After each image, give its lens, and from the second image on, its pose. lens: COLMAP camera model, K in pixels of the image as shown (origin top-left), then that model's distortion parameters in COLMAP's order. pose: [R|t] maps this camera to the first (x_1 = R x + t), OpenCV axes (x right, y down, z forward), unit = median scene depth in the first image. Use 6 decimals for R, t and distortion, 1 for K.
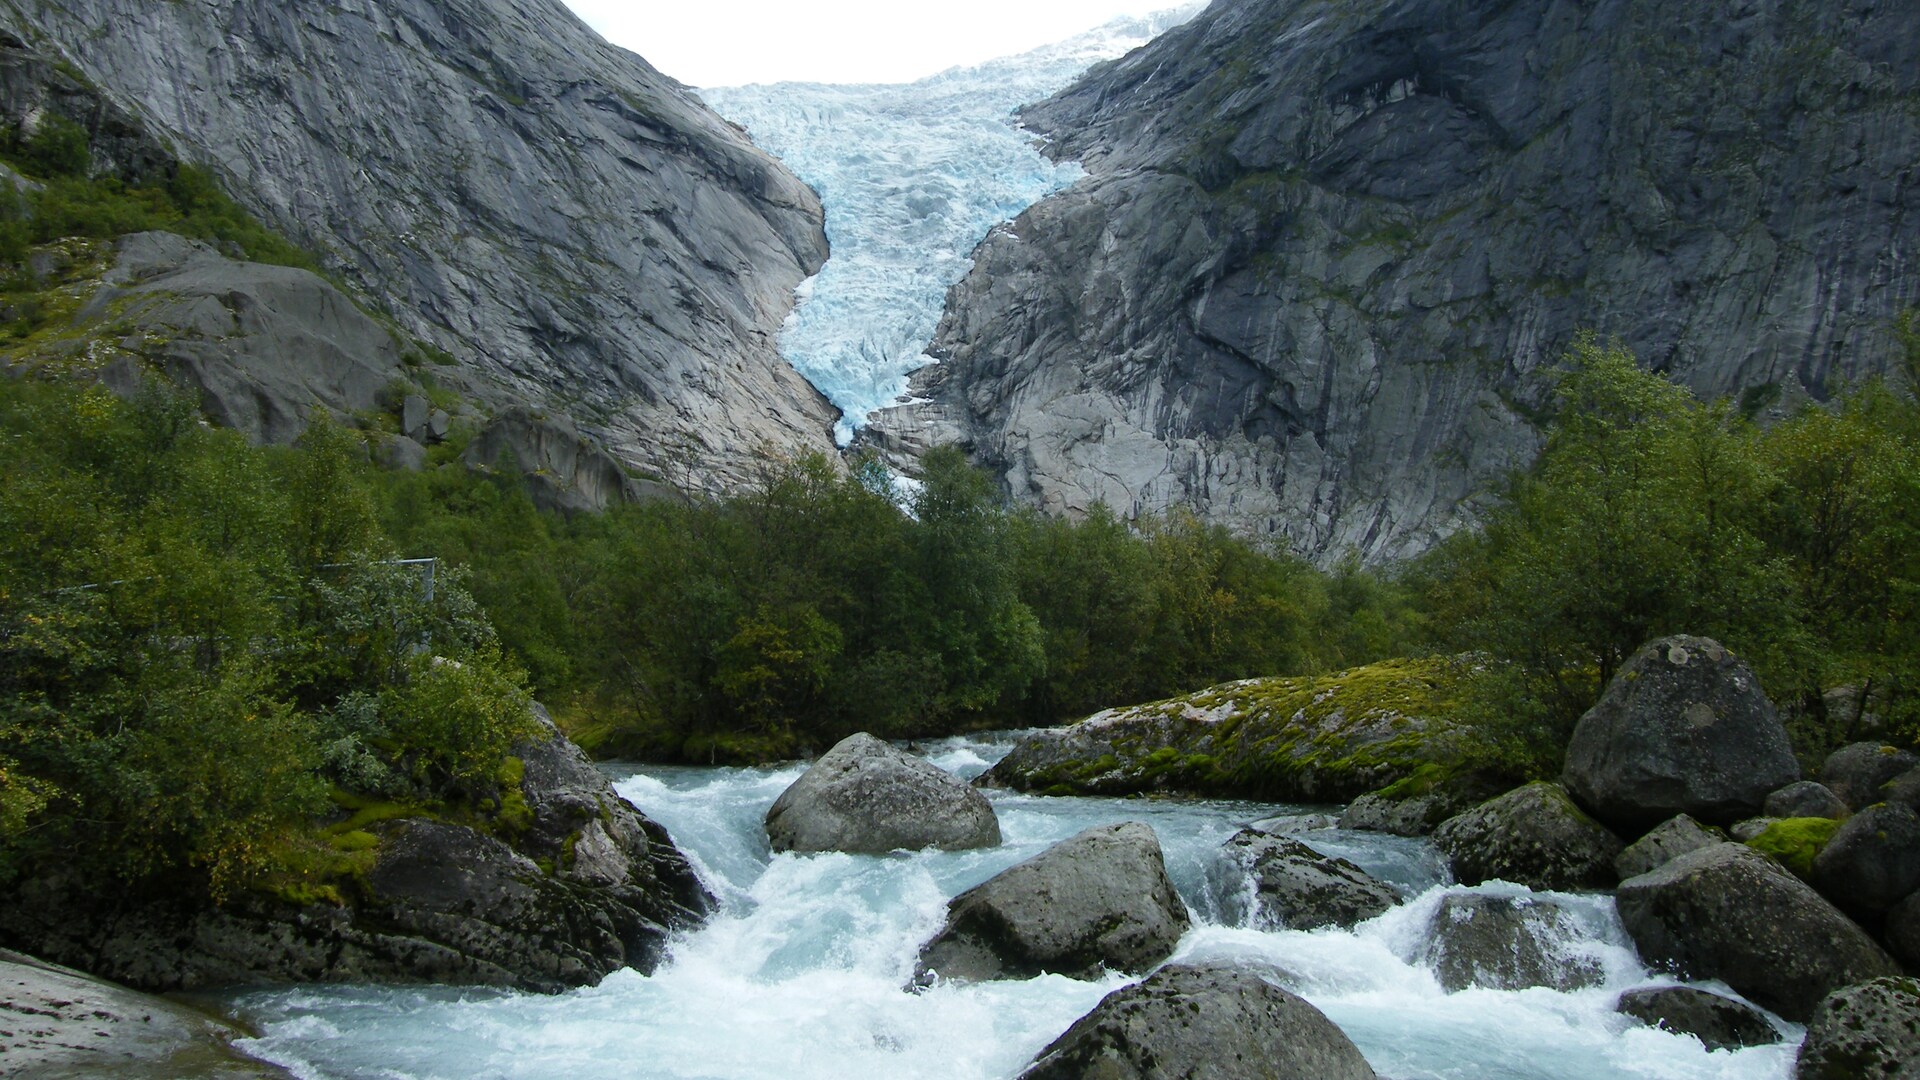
lens RADIAL K [[1722.6, 0, 957.2], [0, 1722.6, 429.8], [0, 0, 1]] dist [-0.178604, 0.183056]
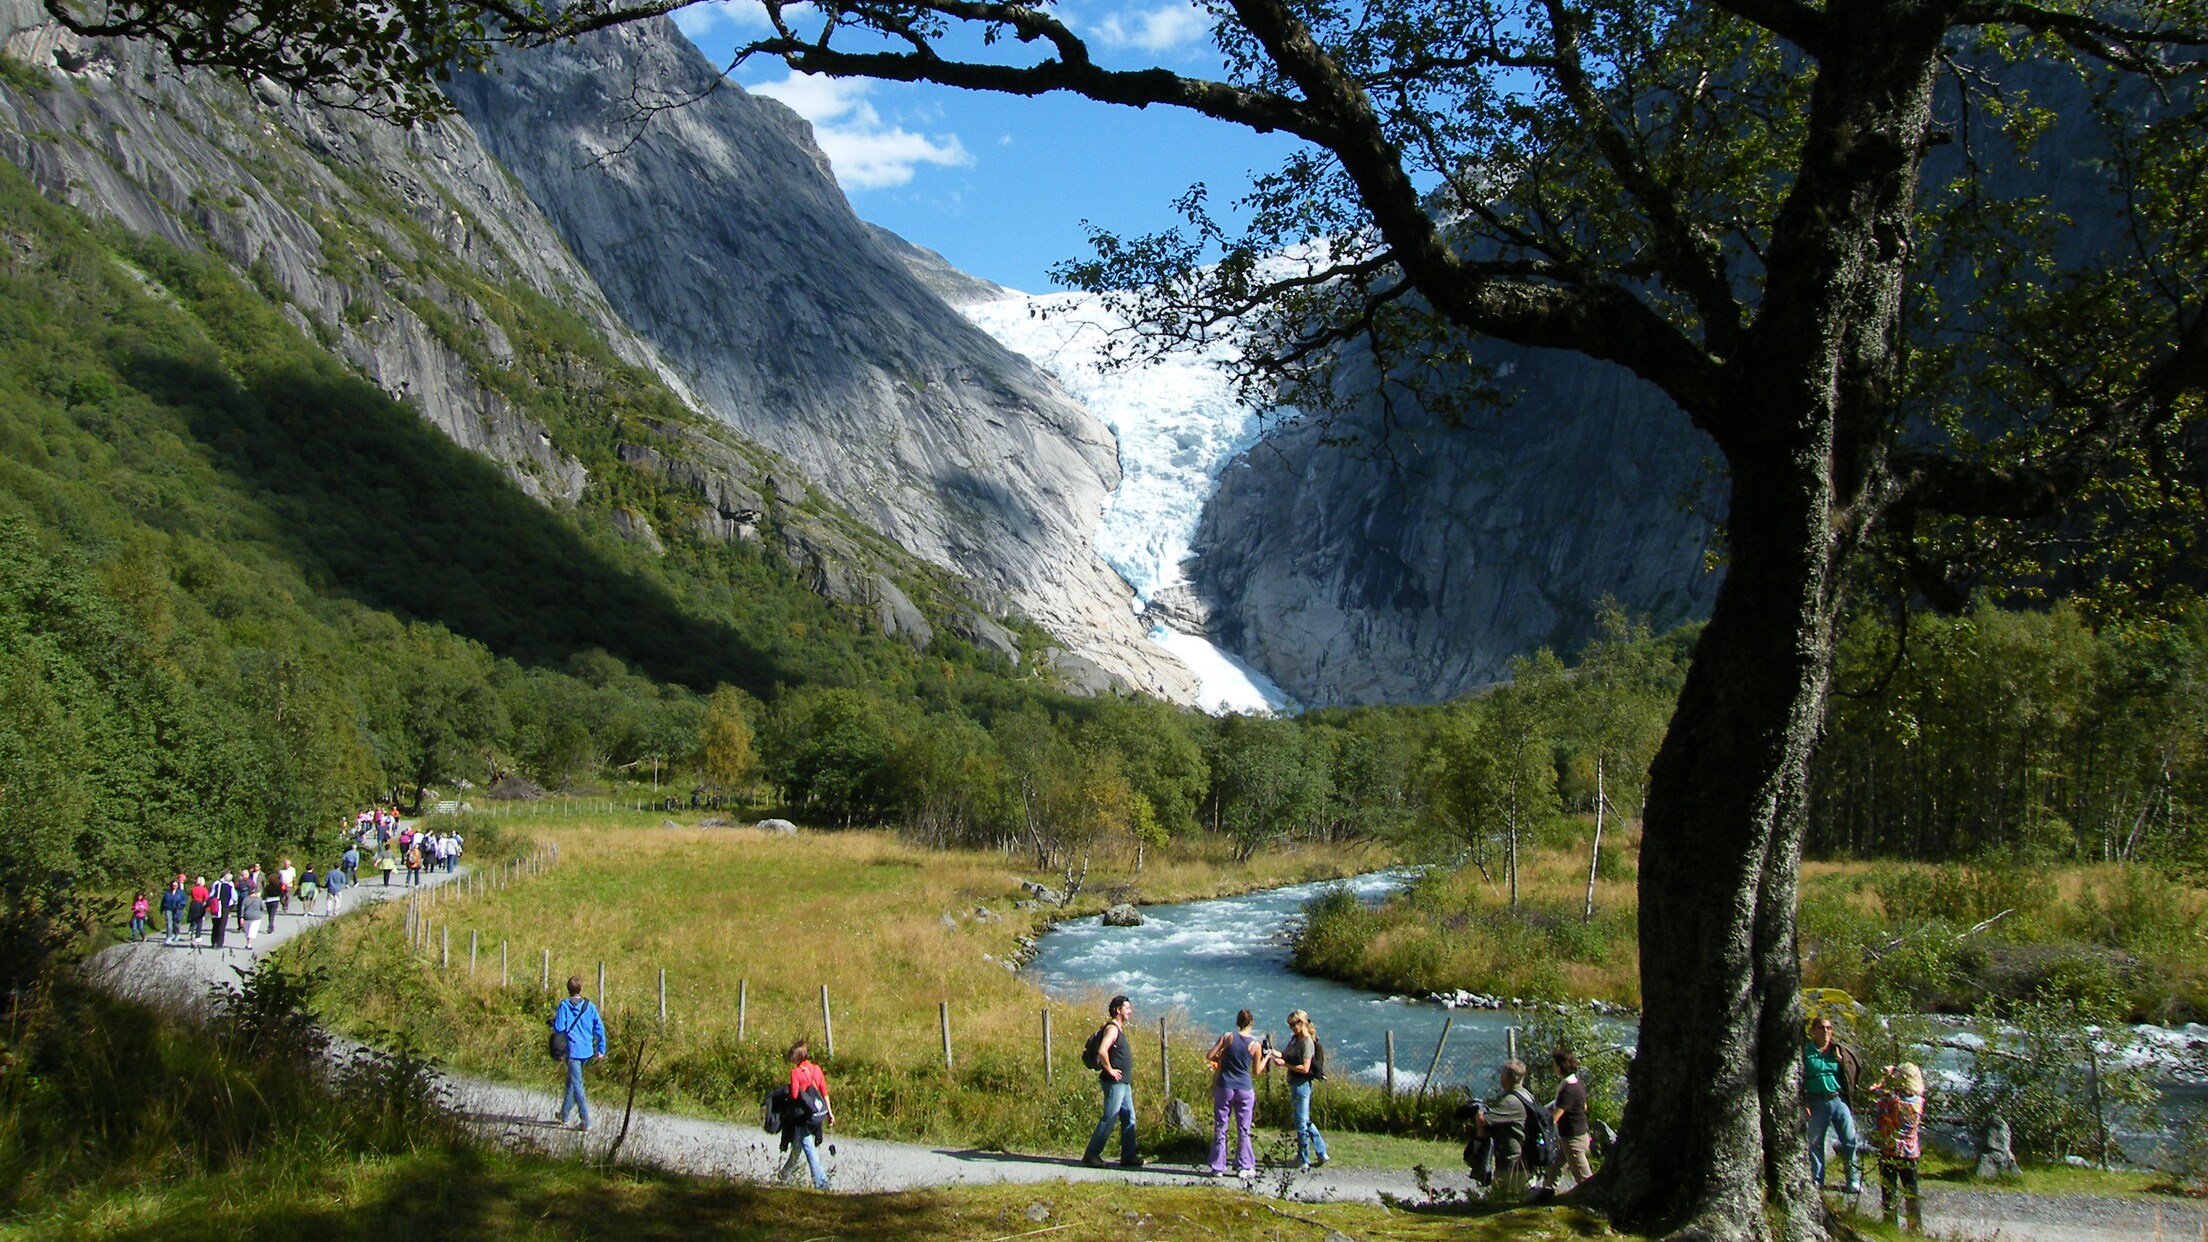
lens RADIAL K [[1757.4, 0, 1140.1], [0, 1757.4, 481.9], [0, 0, 1]] dist [-0.147148, 0.106501]
pose [[0.999394, -0.007352, -0.034010, -0.009753], [0.006406, 0.999592, -0.027844, -0.065281], [0.034200, 0.027609, 0.999034, -0.589552]]
